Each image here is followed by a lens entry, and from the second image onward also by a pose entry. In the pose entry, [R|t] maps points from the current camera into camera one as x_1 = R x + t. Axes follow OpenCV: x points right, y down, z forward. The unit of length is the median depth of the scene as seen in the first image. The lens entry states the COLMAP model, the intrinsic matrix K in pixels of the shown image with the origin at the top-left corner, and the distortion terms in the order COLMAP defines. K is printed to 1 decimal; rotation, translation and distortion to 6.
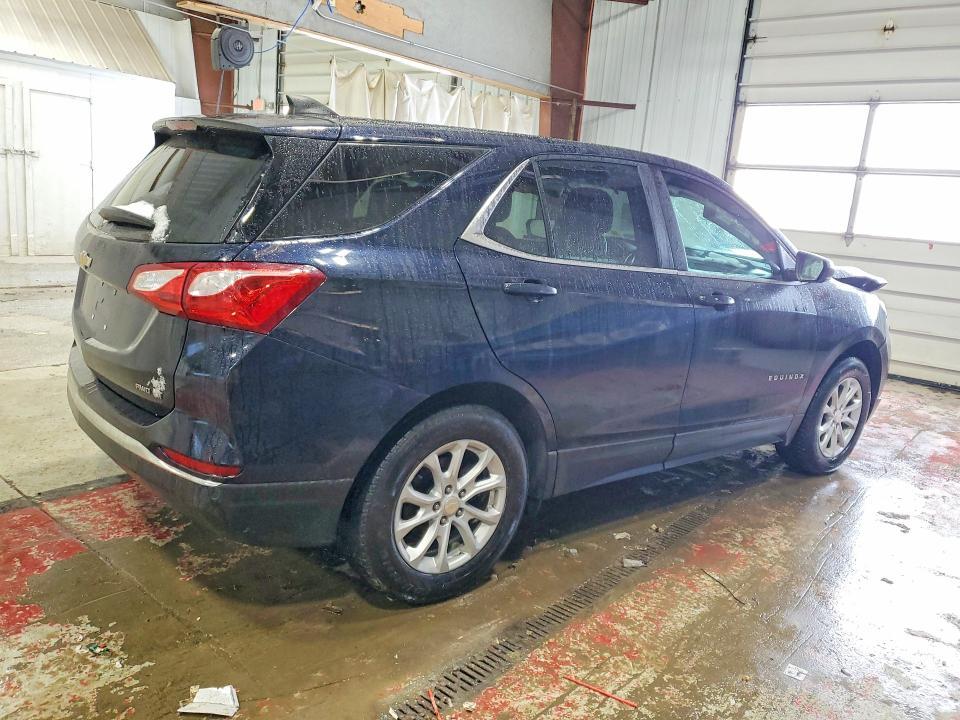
lens RADIAL K [[783.4, 0, 480.0], [0, 783.4, 360.0], [0, 0, 1]] dist [0.031979, -0.000572]
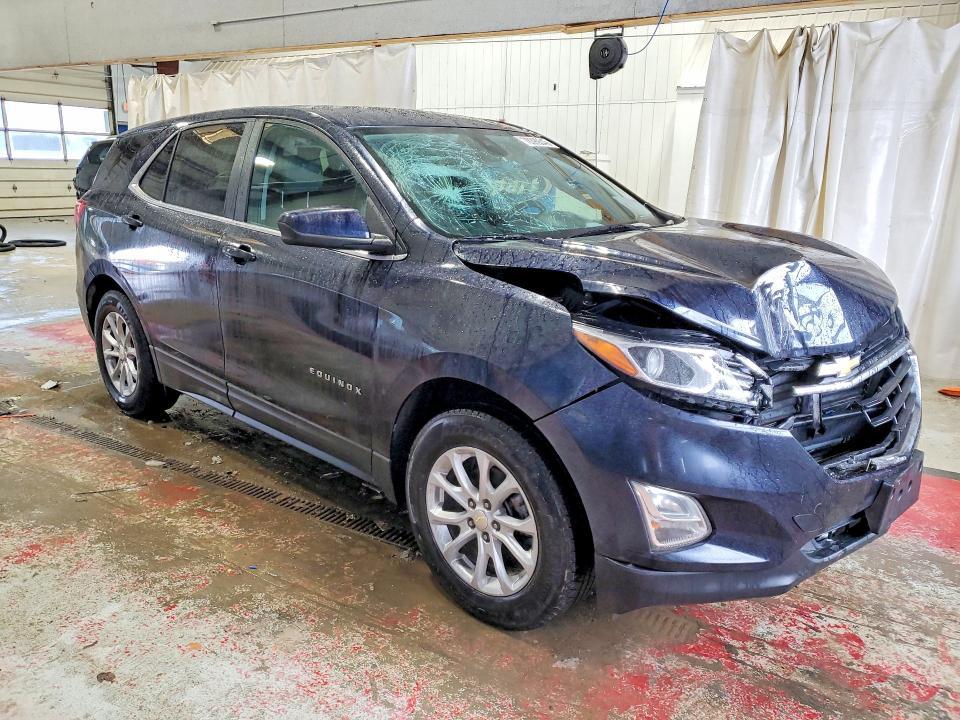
lens RADIAL K [[732.4, 0, 465.5], [0, 732.4, 361.8], [0, 0, 1]] dist [0.029127, 0.004332]
pose [[0.098346, 0.179436, -0.978842, 1.264627], [-0.203814, 0.966391, 0.156676, -0.163033], [0.974057, 0.184094, 0.131612, 1.196100]]
